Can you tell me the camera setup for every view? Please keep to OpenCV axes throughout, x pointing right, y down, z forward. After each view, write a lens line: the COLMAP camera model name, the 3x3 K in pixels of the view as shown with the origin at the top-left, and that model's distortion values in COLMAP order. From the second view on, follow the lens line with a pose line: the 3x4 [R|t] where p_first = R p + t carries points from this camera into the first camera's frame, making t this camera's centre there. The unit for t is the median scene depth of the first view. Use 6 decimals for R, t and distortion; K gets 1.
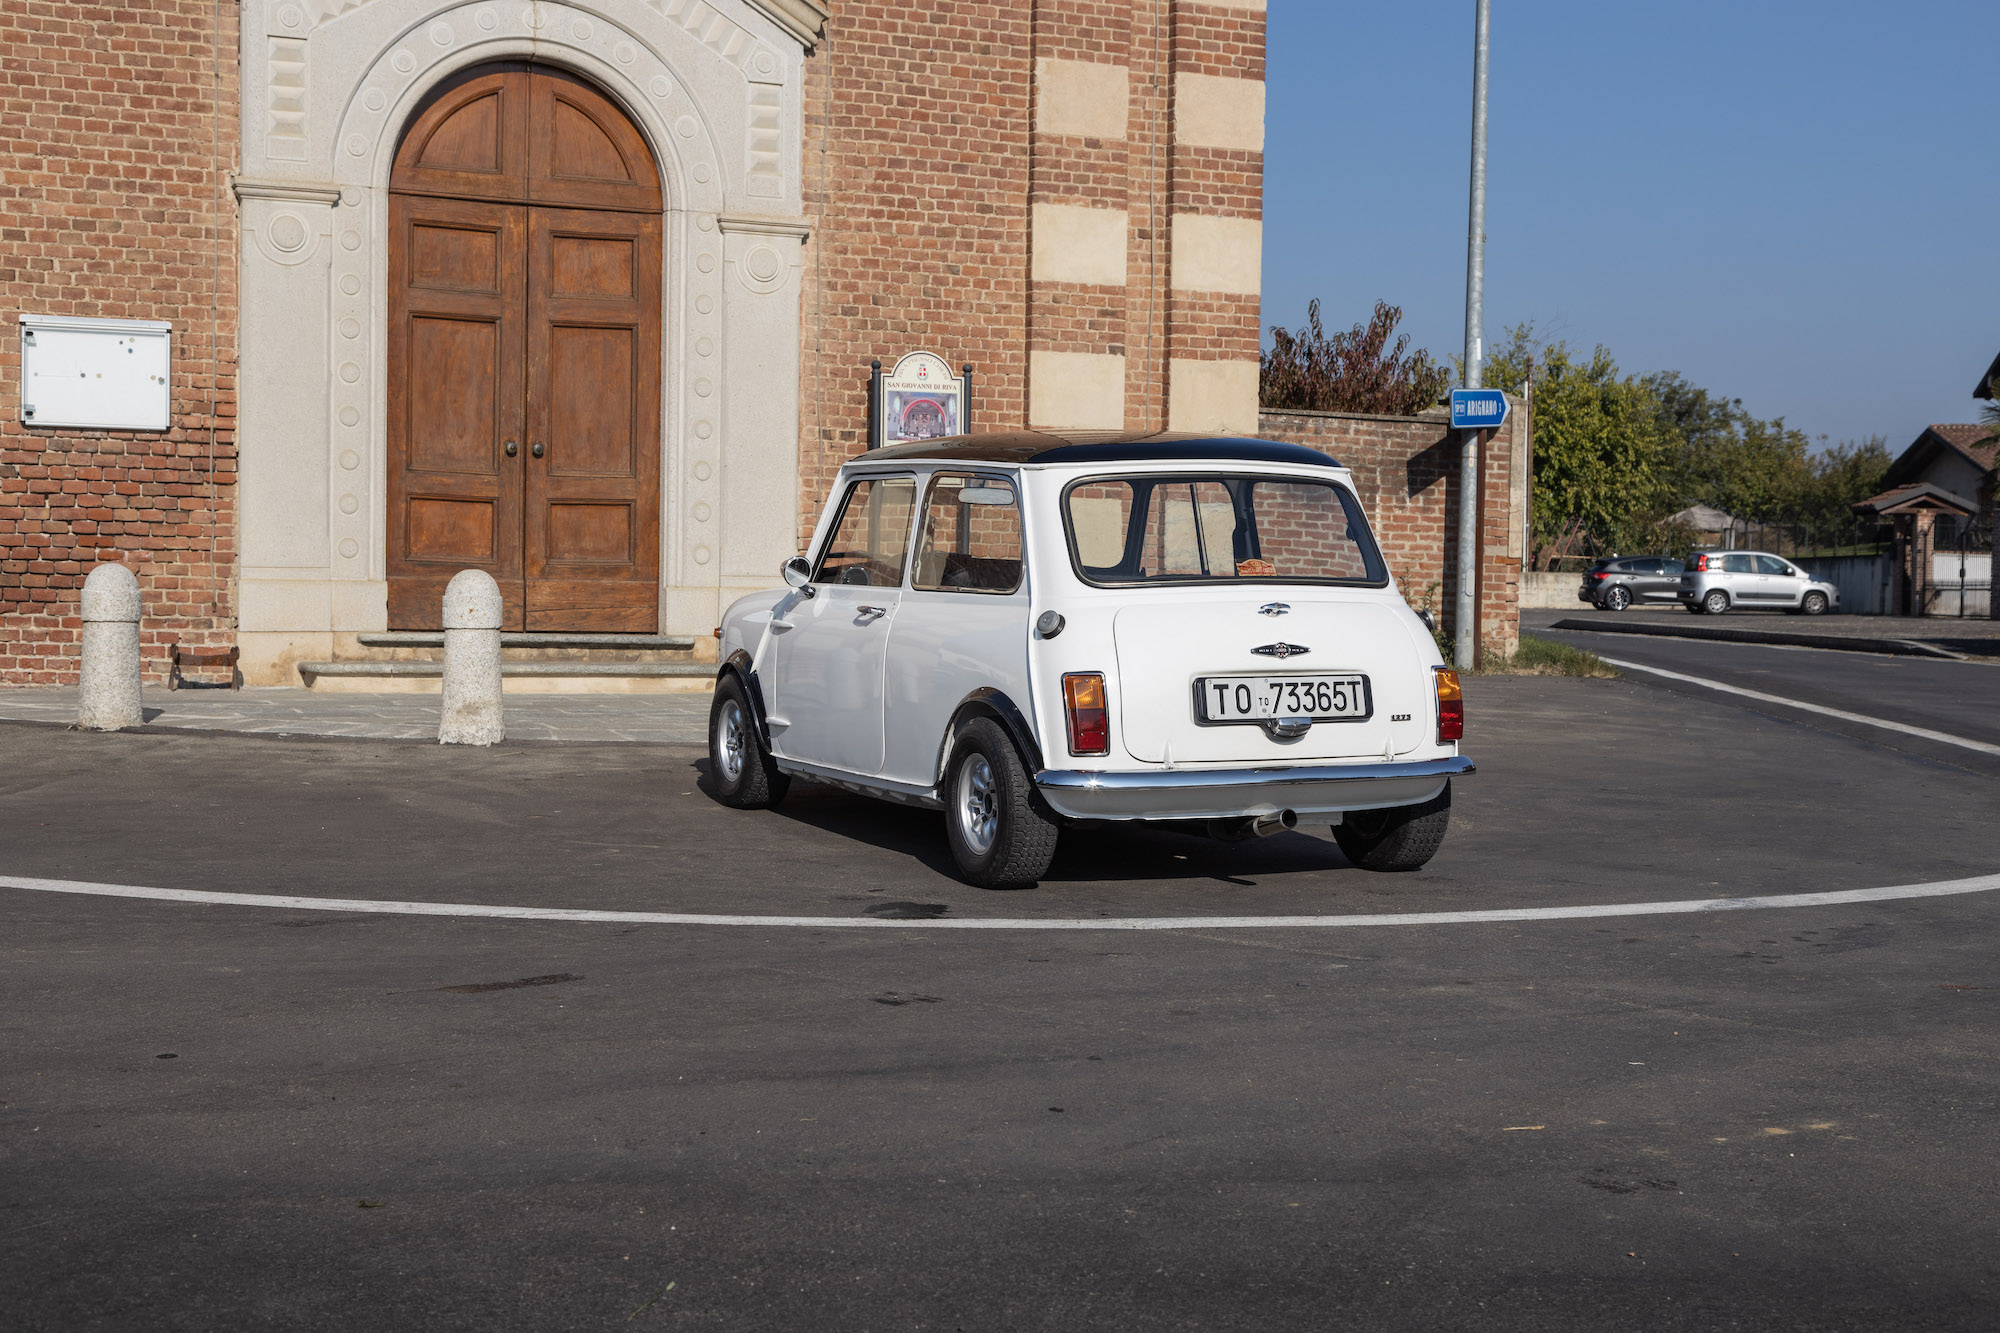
lens RADIAL K [[2818.9, 0, 991.4], [0, 2818.9, 670.3], [0, 0, 1]] dist [0.027876, -0.017416]
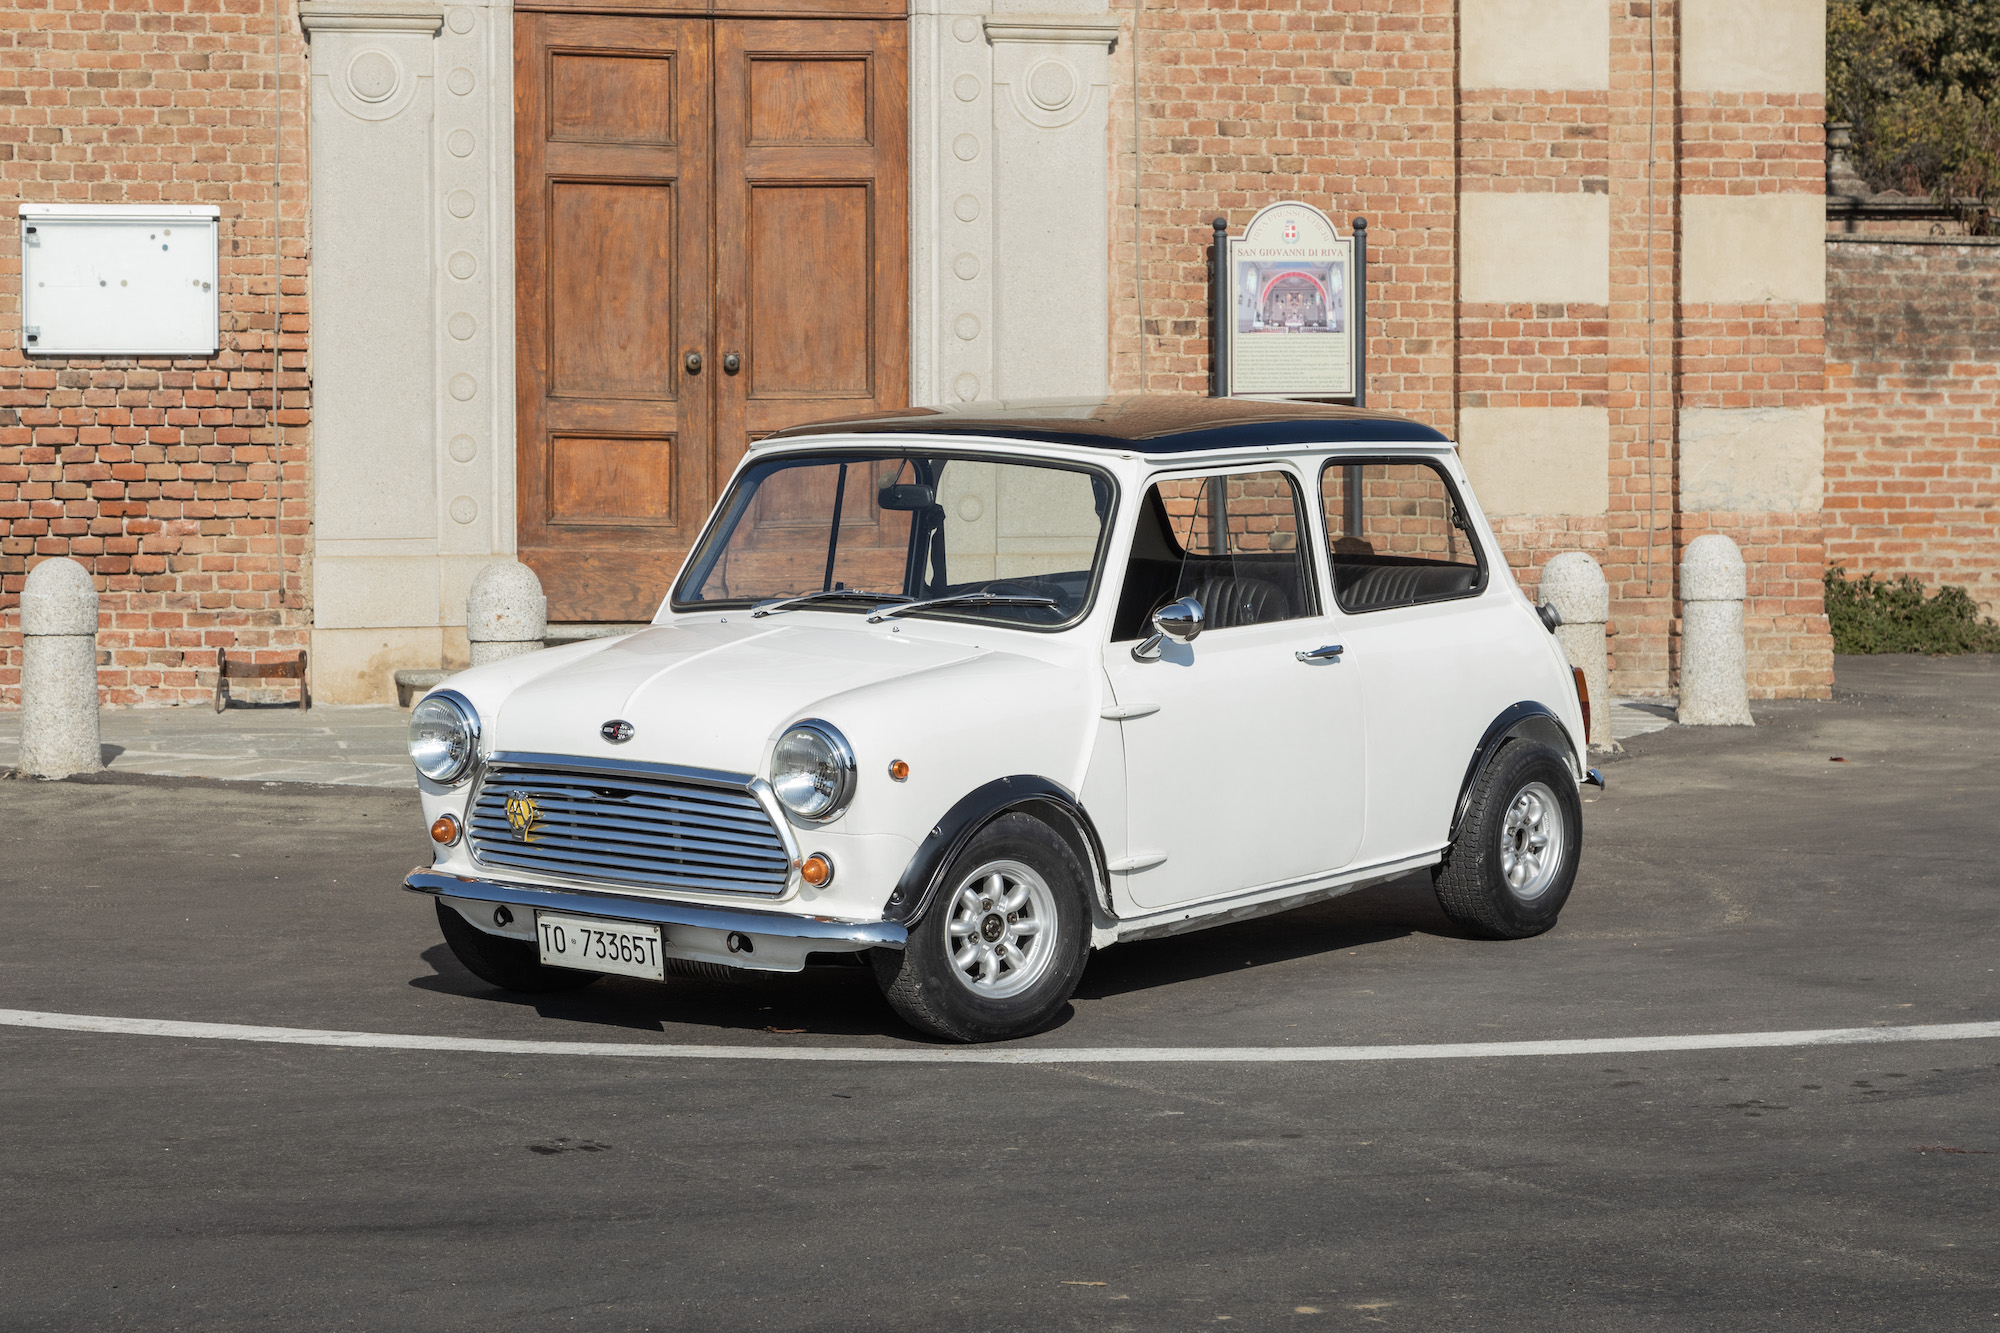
lens RADIAL K [[4696.0, 0, 957.0], [0, 4696.0, 577.5], [0, 0, 1]] dist [0.065343, -0.836947]
pose [[0.975490, -0.013091, -0.219655, 0.152921], [0.012024, 0.999909, -0.006195, -0.016751], [0.219716, 0.003402, 0.975558, -0.134113]]
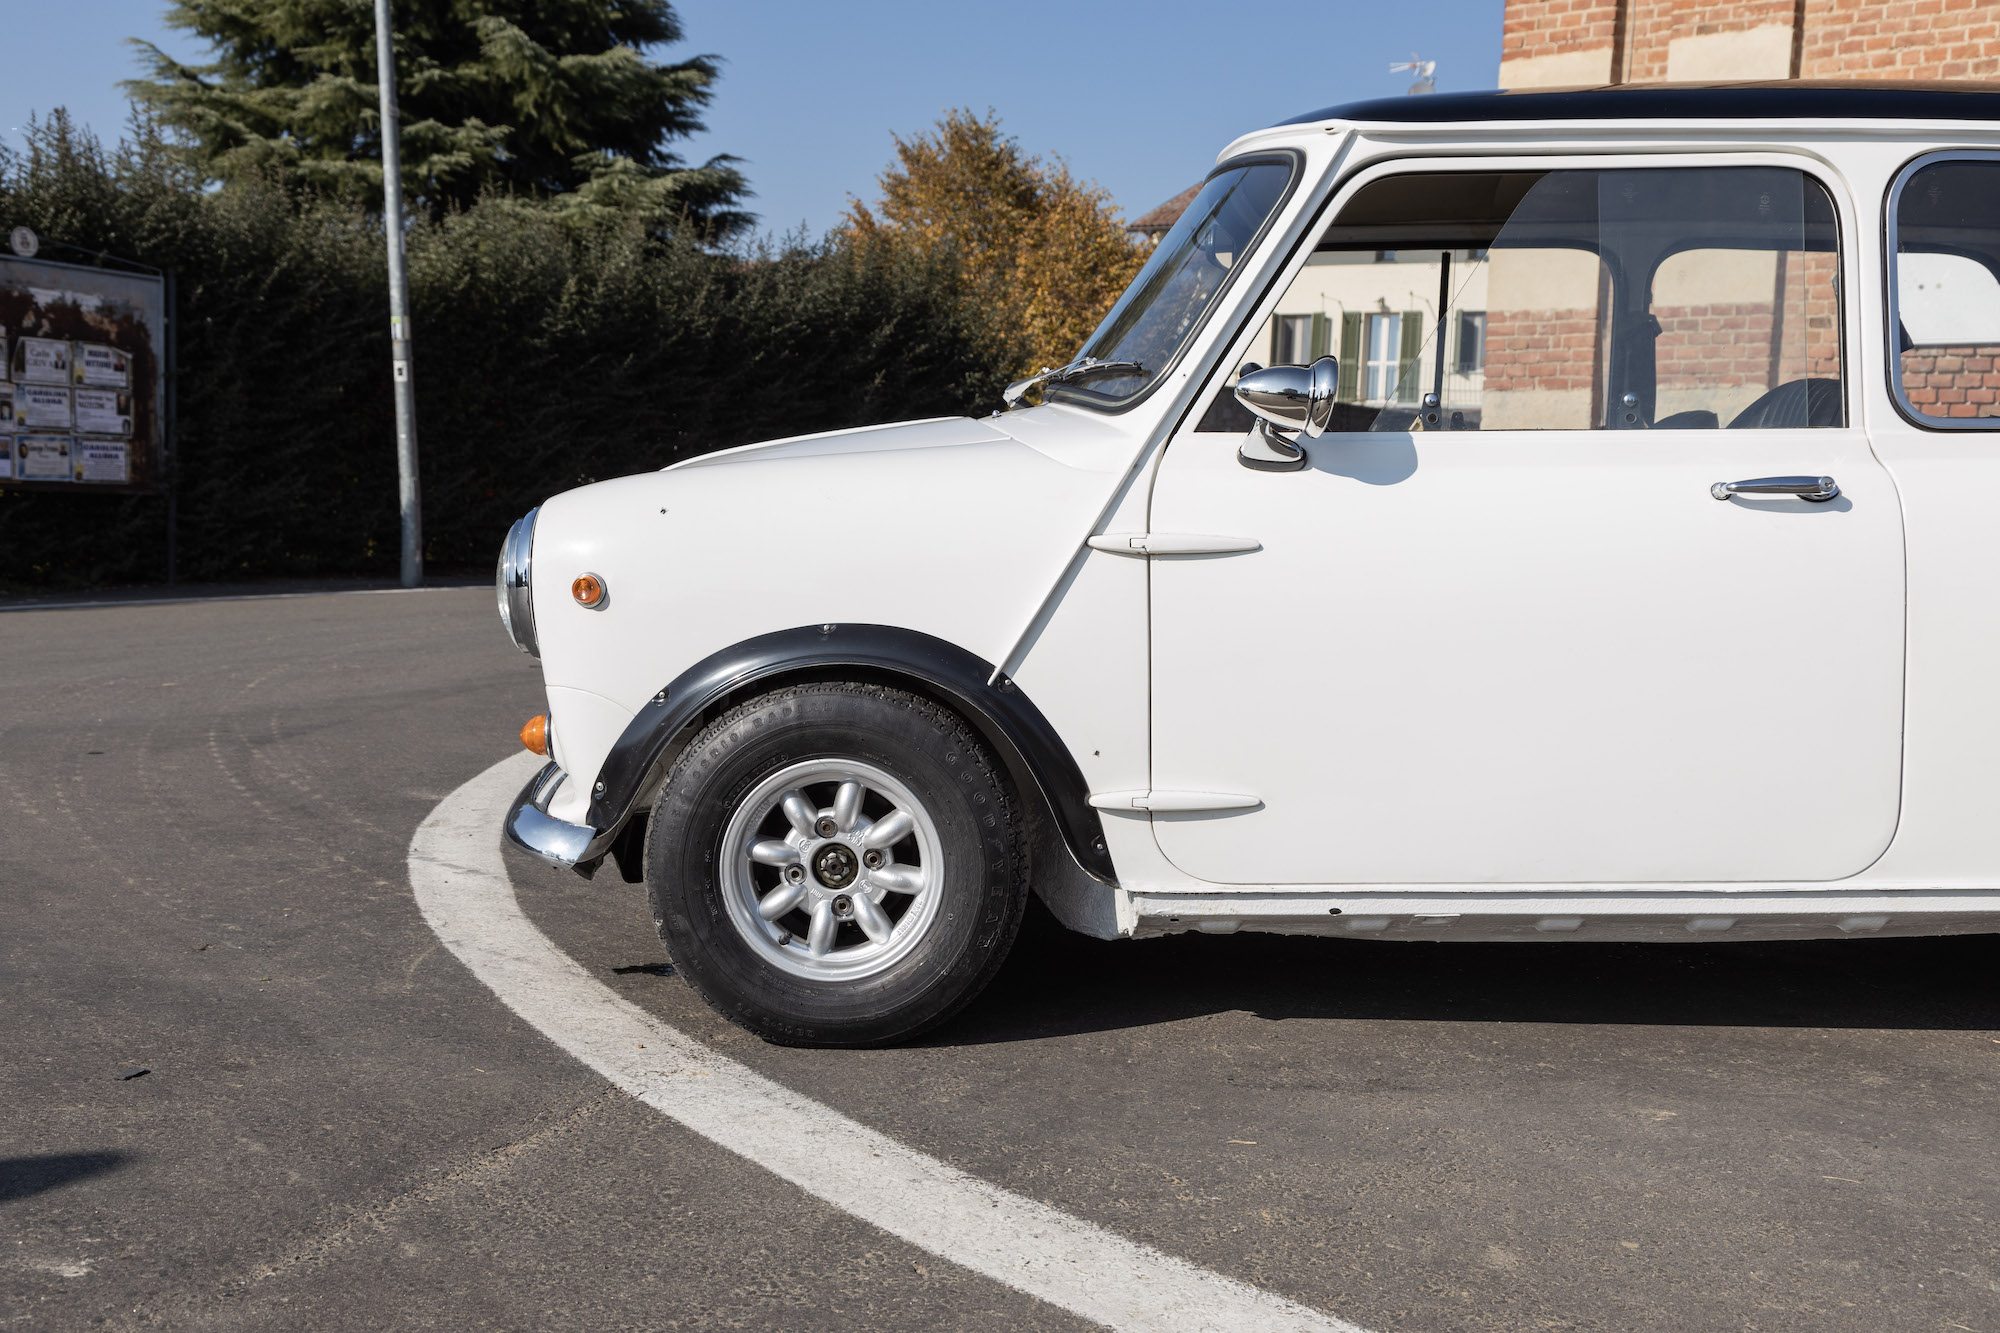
lens RADIAL K [[2154.0, 0, 1002.0], [0, 2154.0, 670.4], [0, 0, 1]] dist [0.023425, -0.008979]
pose [[0.401693, 0.069257, -0.913152, 0.189473], [-0.057911, 0.997062, 0.050146, 0.000299], [0.913941, 0.032738, 0.404523, 0.429088]]
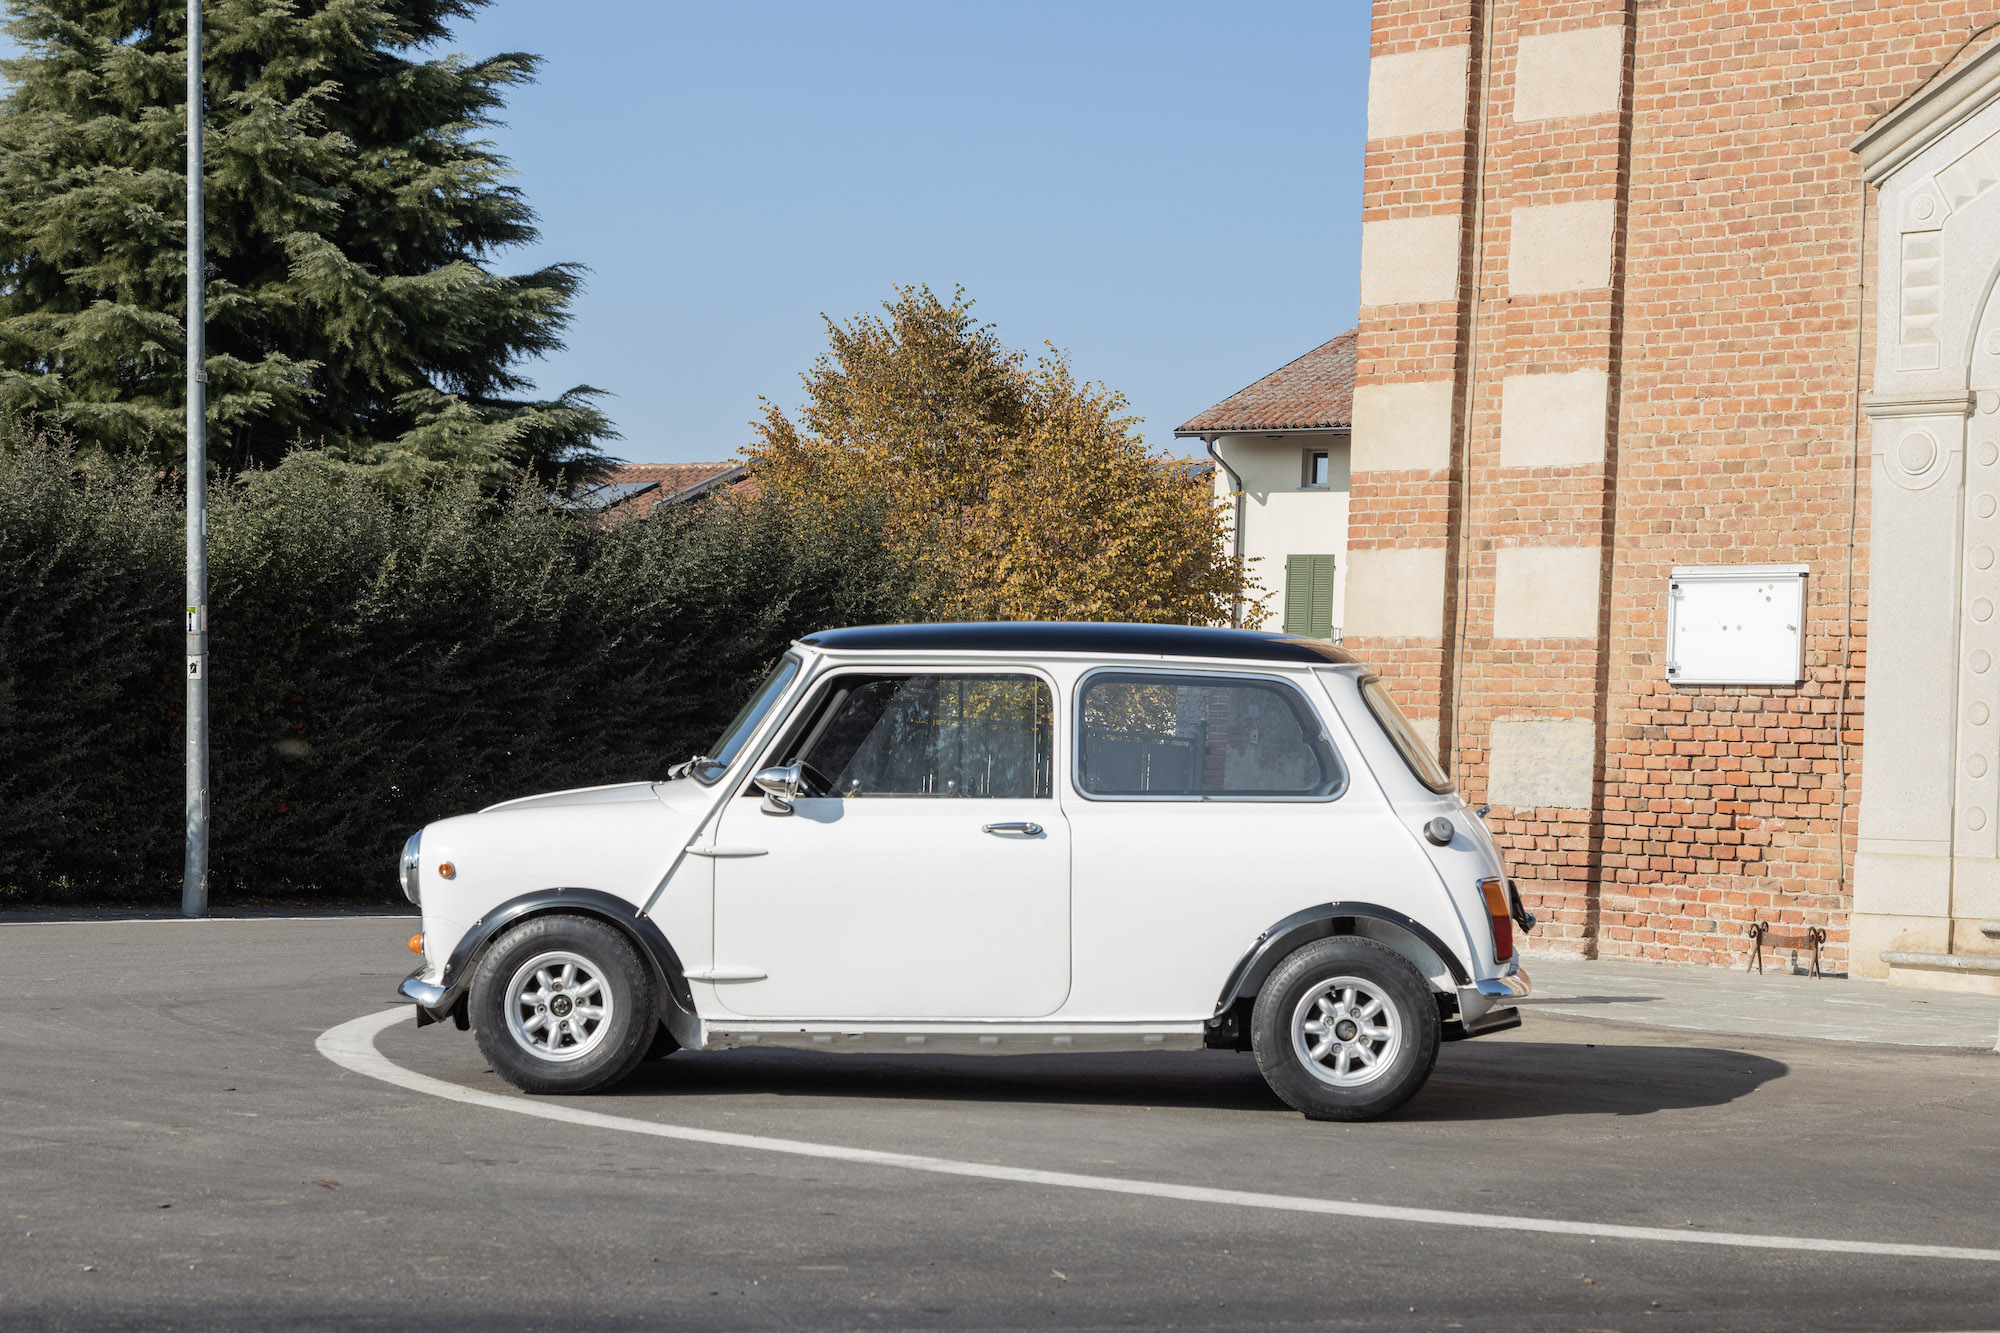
lens RADIAL K [[3537.0, 0, 995.5], [0, 3537.0, 593.0], [0, 0, 1]] dist [0.069184, -0.222580]
pose [[0.387489, -0.057137, -0.920102, 0.615893], [-0.070117, 0.993360, -0.091215, 0.006331], [0.919204, 0.099860, 0.380910, 0.318744]]
